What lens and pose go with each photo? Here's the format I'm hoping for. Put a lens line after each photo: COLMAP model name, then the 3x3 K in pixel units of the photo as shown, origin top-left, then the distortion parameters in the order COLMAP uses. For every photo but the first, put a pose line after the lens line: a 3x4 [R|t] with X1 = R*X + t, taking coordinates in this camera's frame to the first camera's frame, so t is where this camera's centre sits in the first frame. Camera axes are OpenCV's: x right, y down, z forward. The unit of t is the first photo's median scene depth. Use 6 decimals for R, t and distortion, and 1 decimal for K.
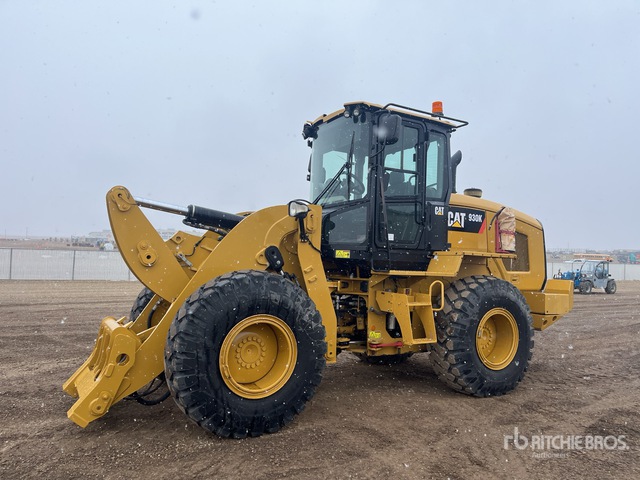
lens RADIAL K [[506.4, 0, 320.0], [0, 506.4, 240.0], [0, 0, 1]] dist [-0.000839, -0.001883]
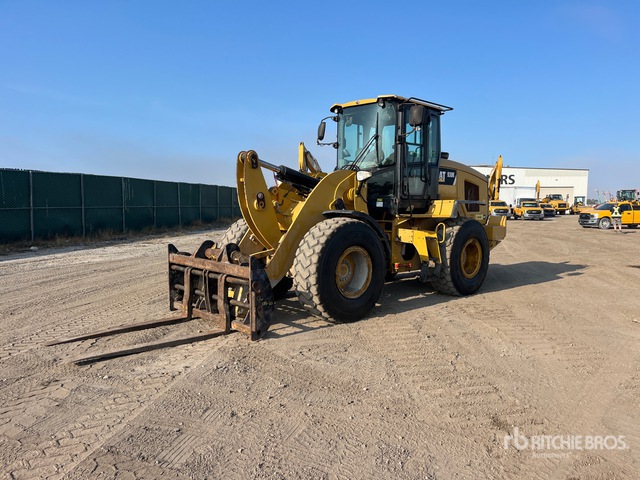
lens RADIAL K [[506.4, 0, 320.0], [0, 506.4, 240.0], [0, 0, 1]] dist [-0.000839, -0.001883]
pose [[0.970563, -0.047555, 0.236105, -0.436357], [0.019786, 0.992742, 0.118621, -0.042071], [-0.240033, -0.110458, 0.964460, -0.333026]]
